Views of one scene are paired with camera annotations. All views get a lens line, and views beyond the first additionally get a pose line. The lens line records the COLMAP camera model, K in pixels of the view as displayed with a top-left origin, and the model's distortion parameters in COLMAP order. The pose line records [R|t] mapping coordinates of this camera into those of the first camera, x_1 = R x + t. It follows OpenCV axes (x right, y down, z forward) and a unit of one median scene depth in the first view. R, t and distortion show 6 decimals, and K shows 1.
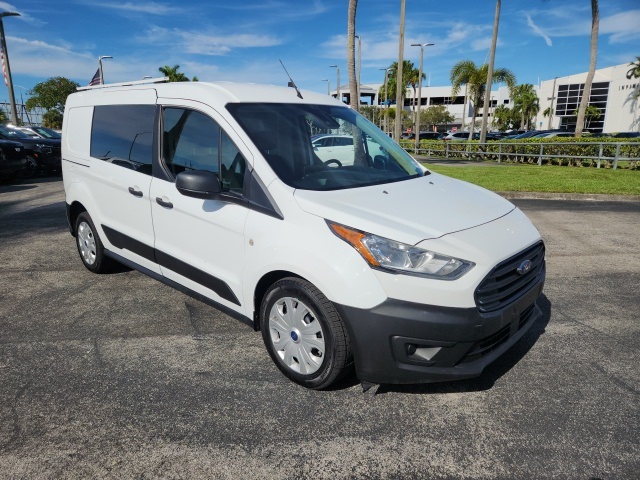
lens RADIAL K [[426.4, 0, 317.9], [0, 426.4, 246.8], [0, 0, 1]] dist [0.070664, -0.056181]
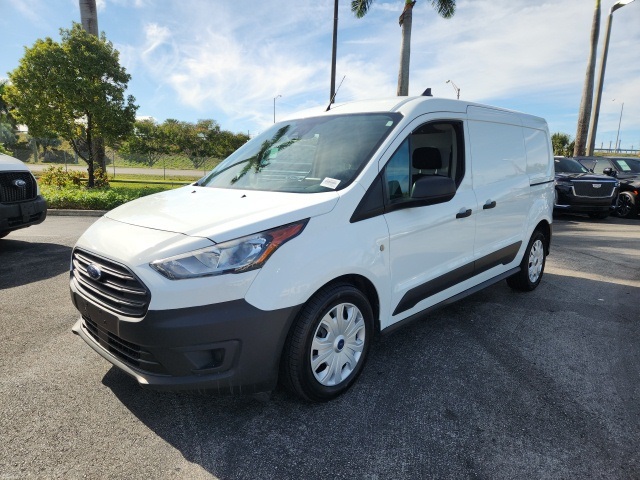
lens RADIAL K [[426.4, 0, 315.9], [0, 426.4, 250.8], [0, 0, 1]] dist [0.070664, -0.056181]
pose [[-0.004388, 0.195353, -0.980723, 0.354459], [-0.274867, 0.942721, 0.189013, -0.078774], [0.961472, 0.270398, 0.049560, 0.358802]]
